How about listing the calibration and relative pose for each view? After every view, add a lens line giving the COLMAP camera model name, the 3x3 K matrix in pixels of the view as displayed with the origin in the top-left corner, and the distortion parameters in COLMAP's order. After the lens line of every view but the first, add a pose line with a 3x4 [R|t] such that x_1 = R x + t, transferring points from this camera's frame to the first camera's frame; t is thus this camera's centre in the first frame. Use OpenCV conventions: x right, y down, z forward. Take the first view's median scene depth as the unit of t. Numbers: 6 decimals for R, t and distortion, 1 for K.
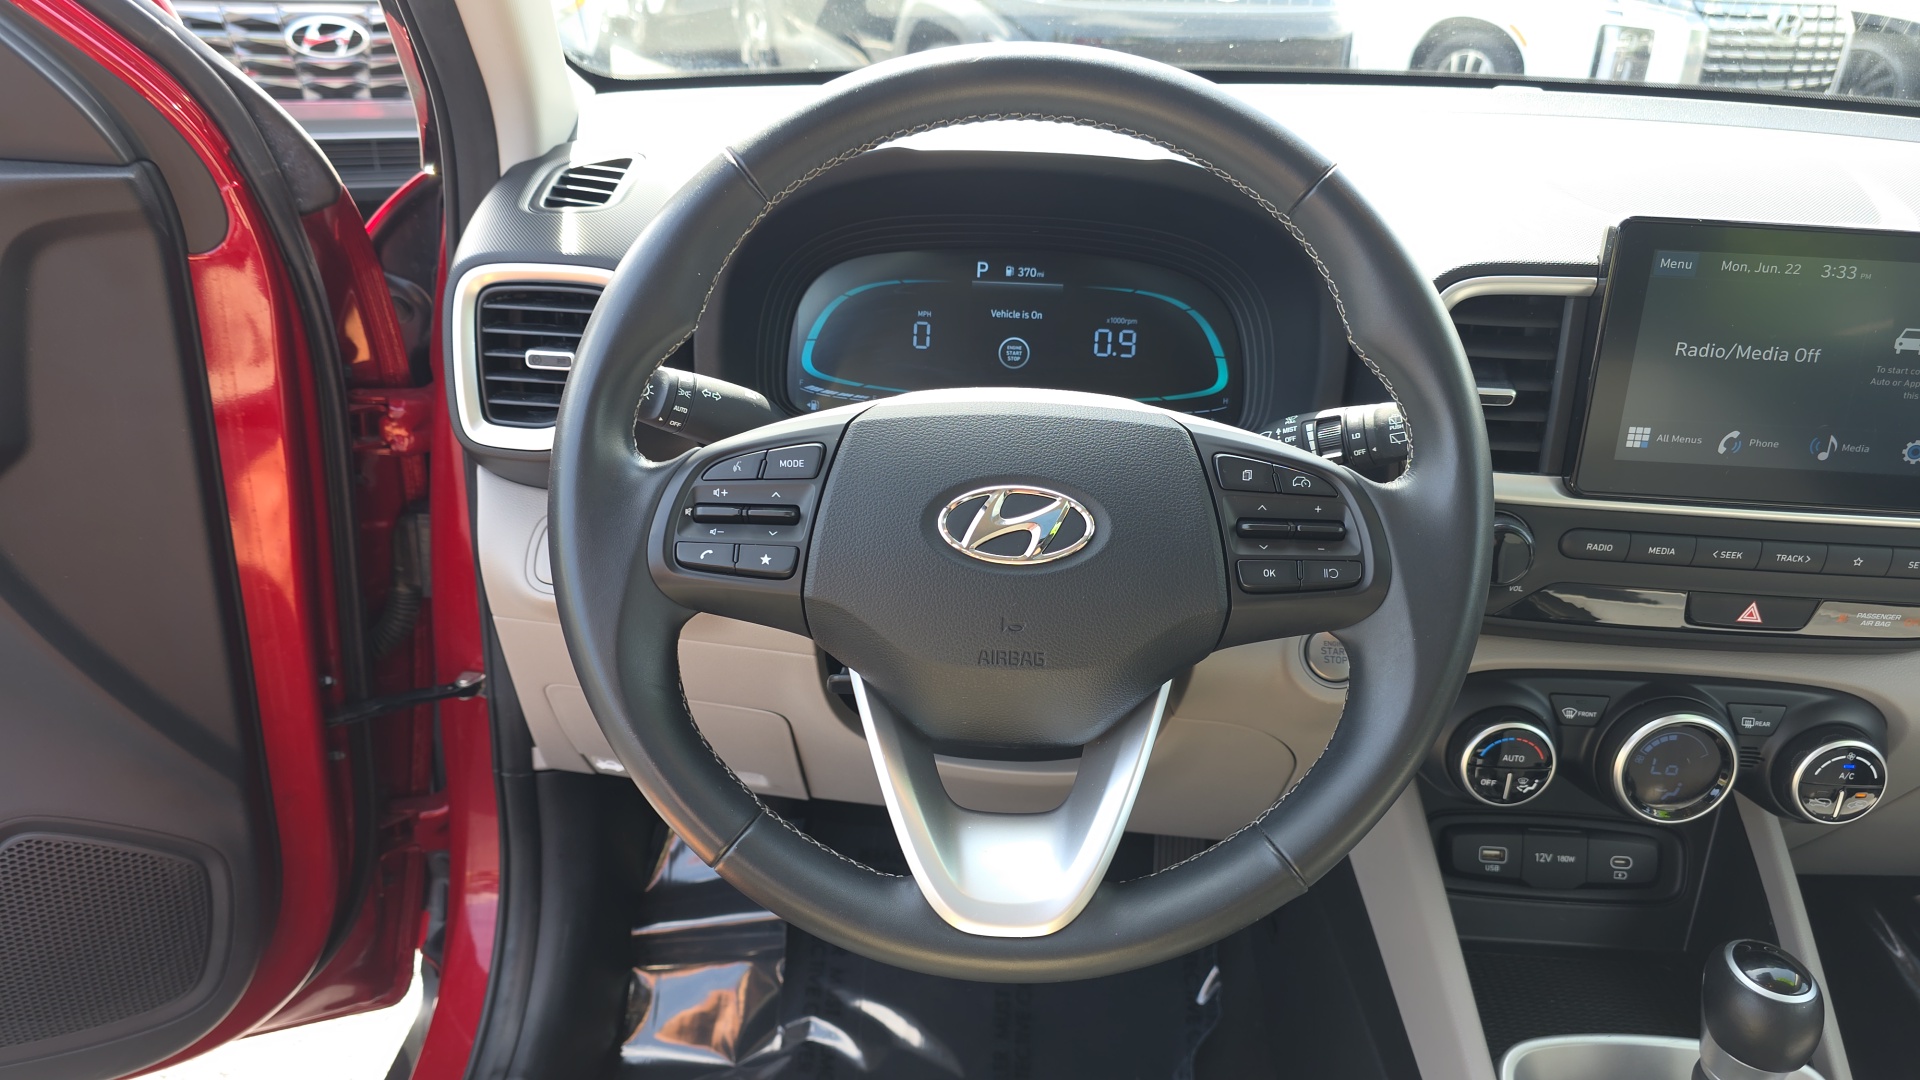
lens RADIAL K [[1292.3, 0, 956.4], [0, 1292.3, 532.9], [0, 0, 1]] dist [0.053741, -0.054806]
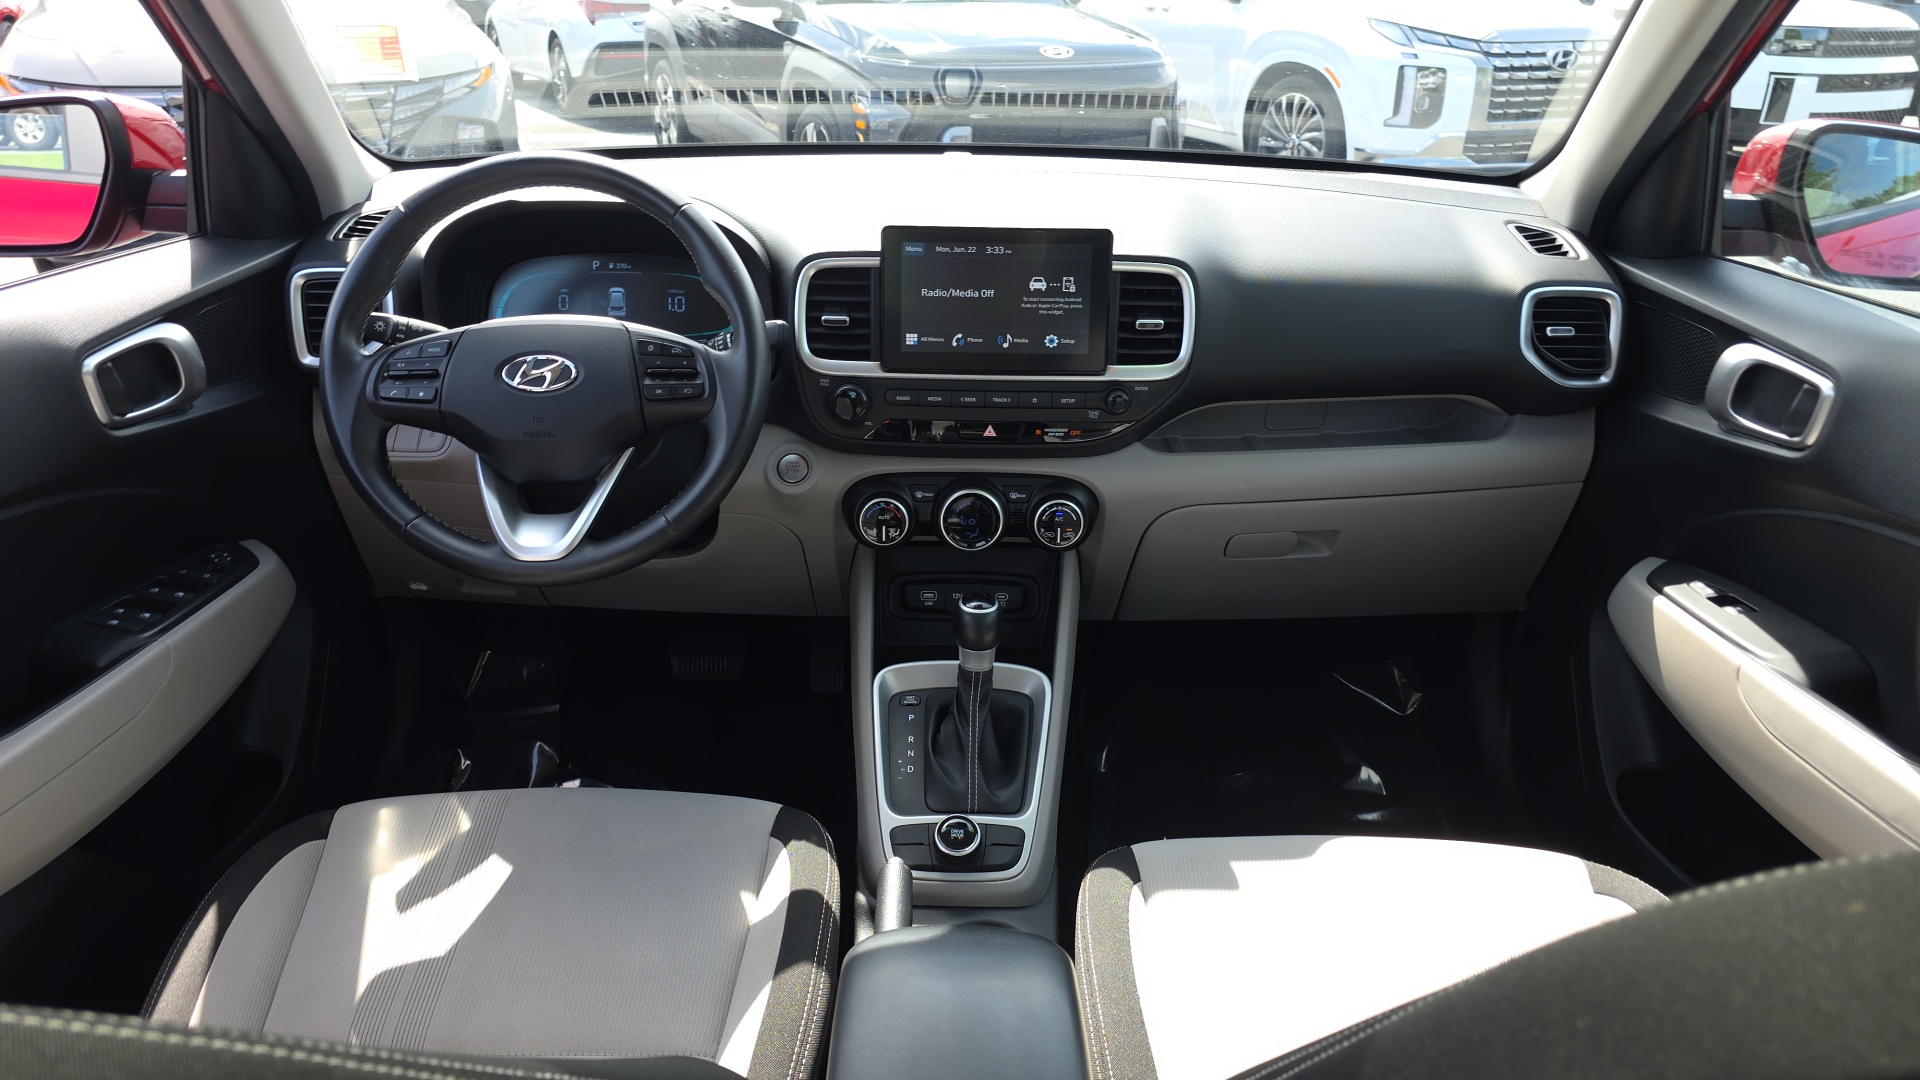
lens RADIAL K [[1292.3, 0, 951.9], [0, 1292.3, 526.0], [0, 0, 1]] dist [0.053741, -0.054806]
pose [[0.998601, -0.043485, 0.030097, 0.509086], [0.044517, 0.998413, -0.034491, 0.273848], [-0.028550, 0.035782, 0.998952, -0.917708]]
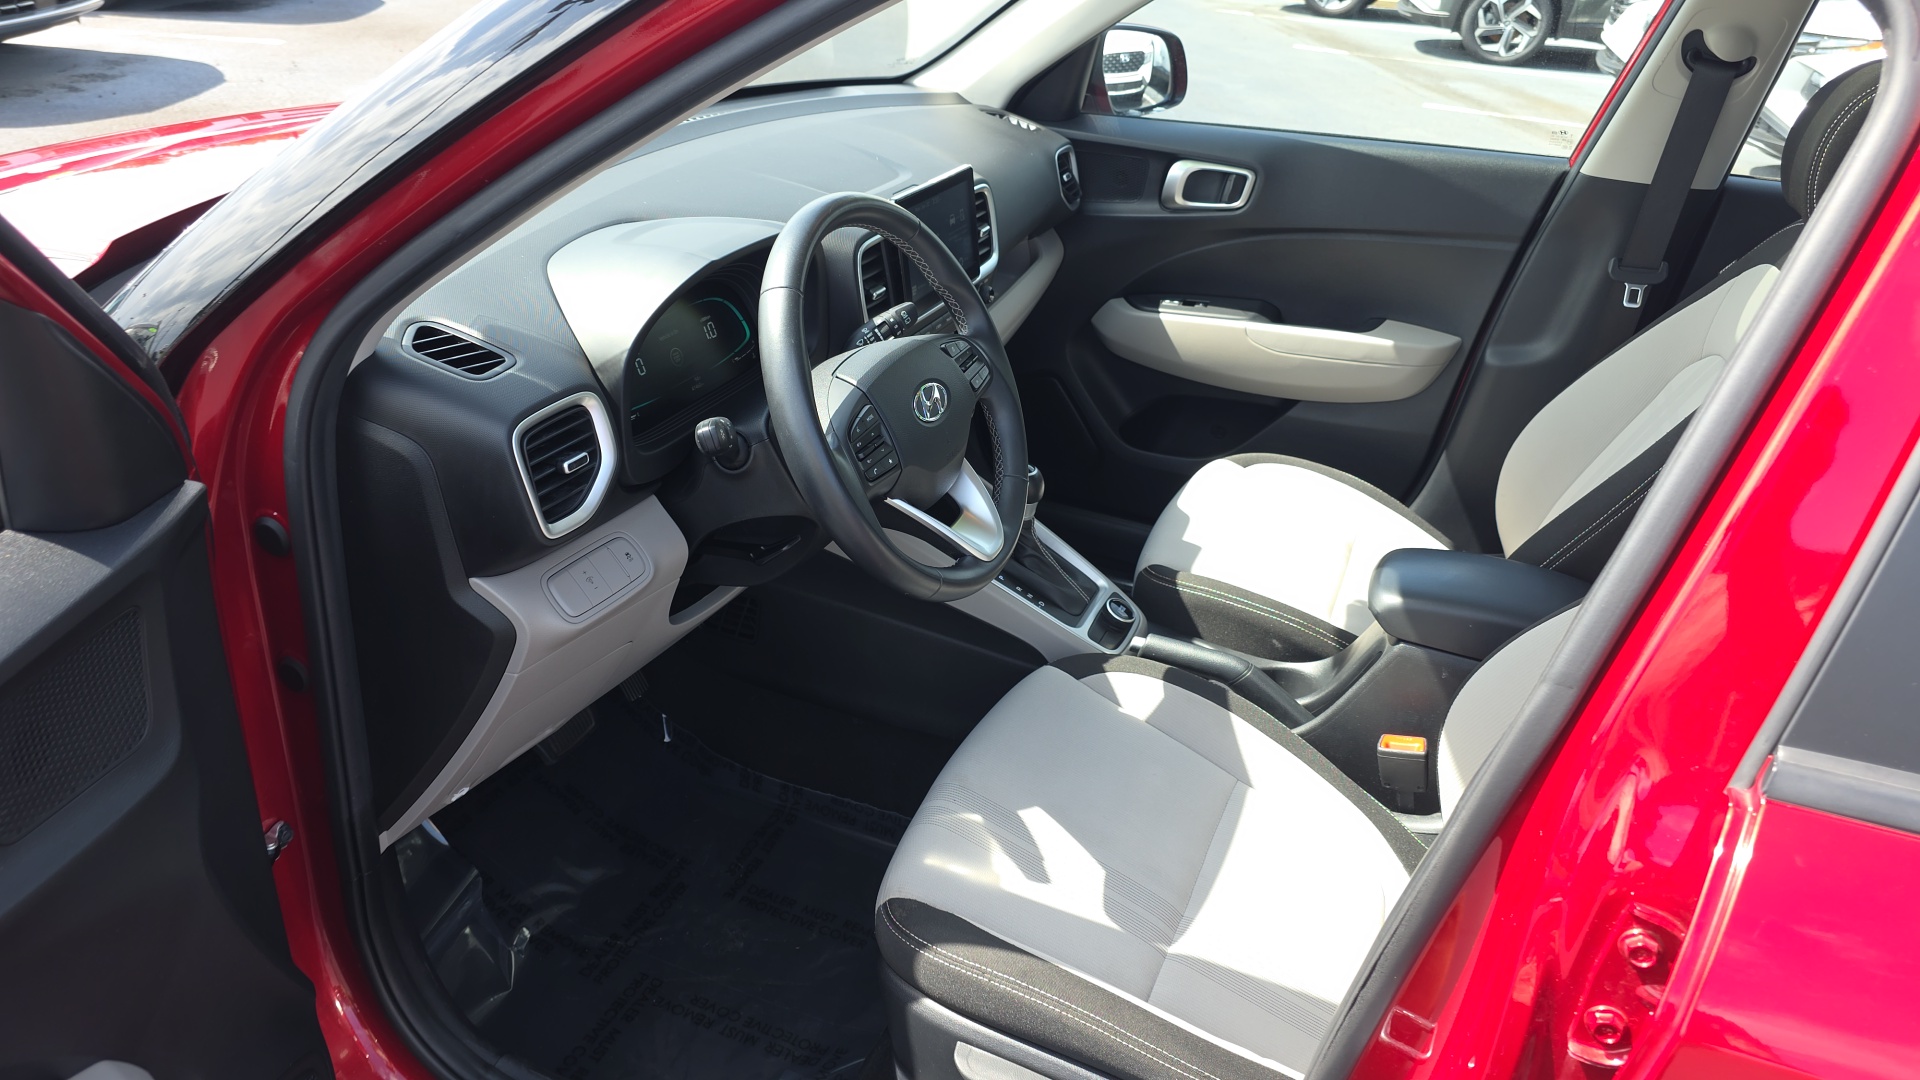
lens RADIAL K [[1292.3, 0, 965.5], [0, 1292.3, 522.7], [0, 0, 1]] dist [0.053741, -0.054806]
pose [[0.351206, -0.449233, 0.821489, -1.508451], [0.355408, 0.875676, 0.326920, -0.425038], [-0.866221, 0.177147, 0.467204, -0.069327]]
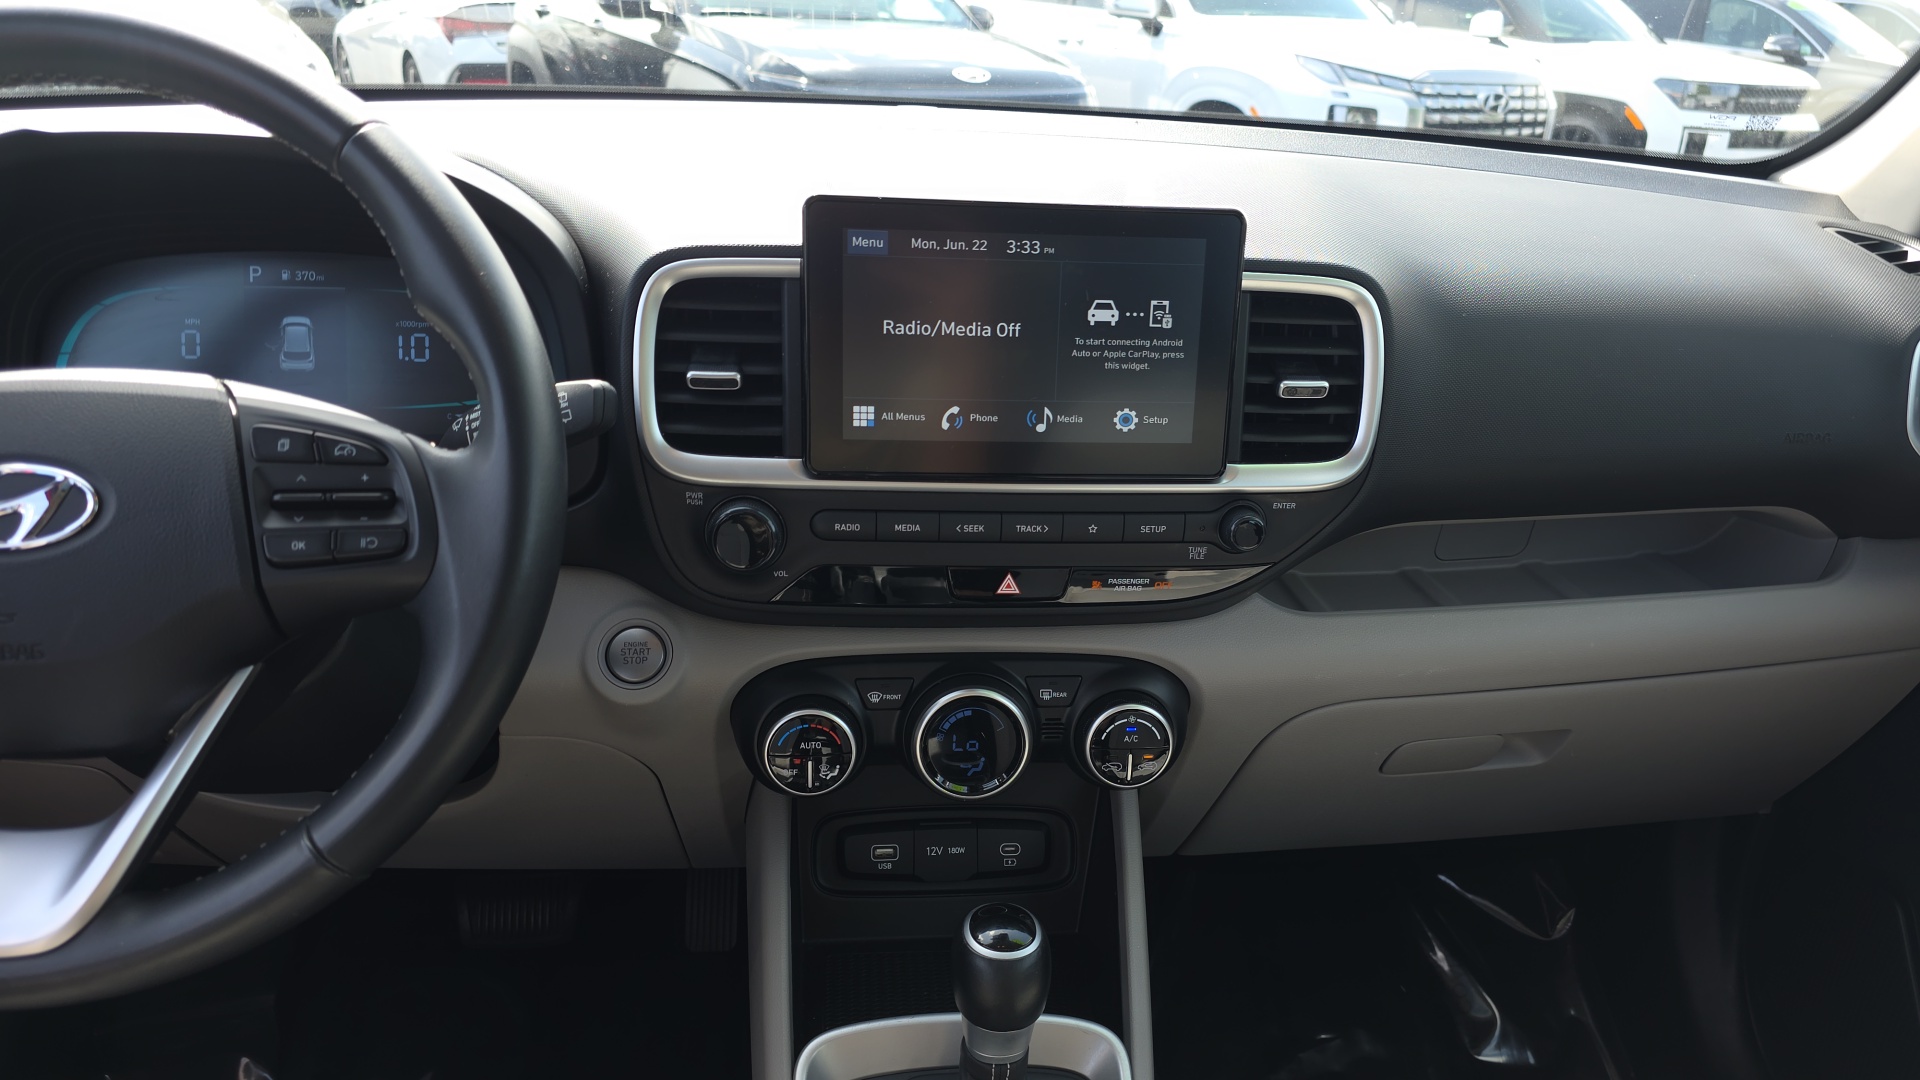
lens RADIAL K [[1292.3, 0, 981.5], [0, 1292.3, 572.2], [0, 0, 1]] dist [0.053741, -0.054806]
pose [[0.989820, -0.054803, 0.131353, 0.471367], [0.059550, 0.997697, -0.032487, 0.086667], [-0.129270, 0.039979, 0.990803, -0.008929]]
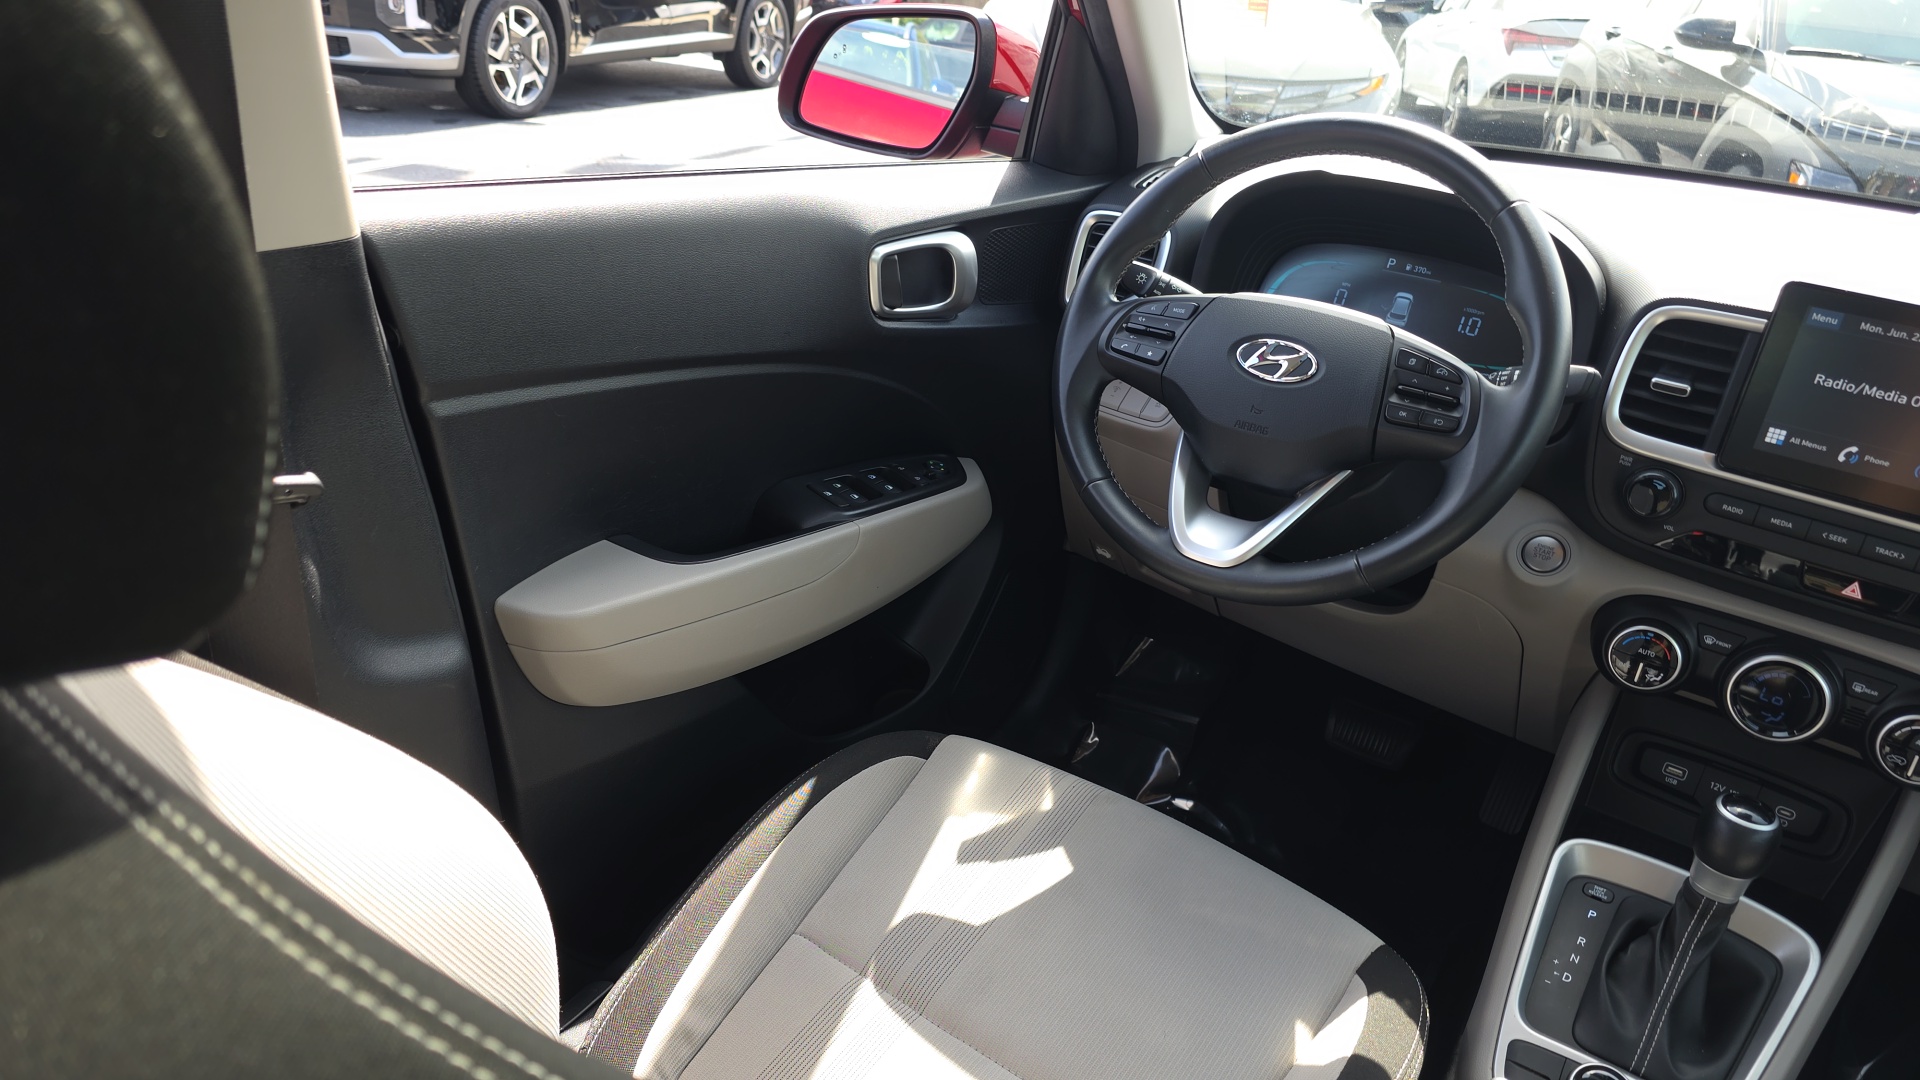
lens RADIAL K [[1292.3, 0, 947.8], [0, 1292.3, 548.1], [0, 0, 1]] dist [0.053741, -0.054806]
pose [[0.826844, 0.267819, -0.494573, 0.511376], [-0.290623, 0.956303, 0.031980, 0.259123], [0.481527, 0.117292, 0.868547, -0.657420]]
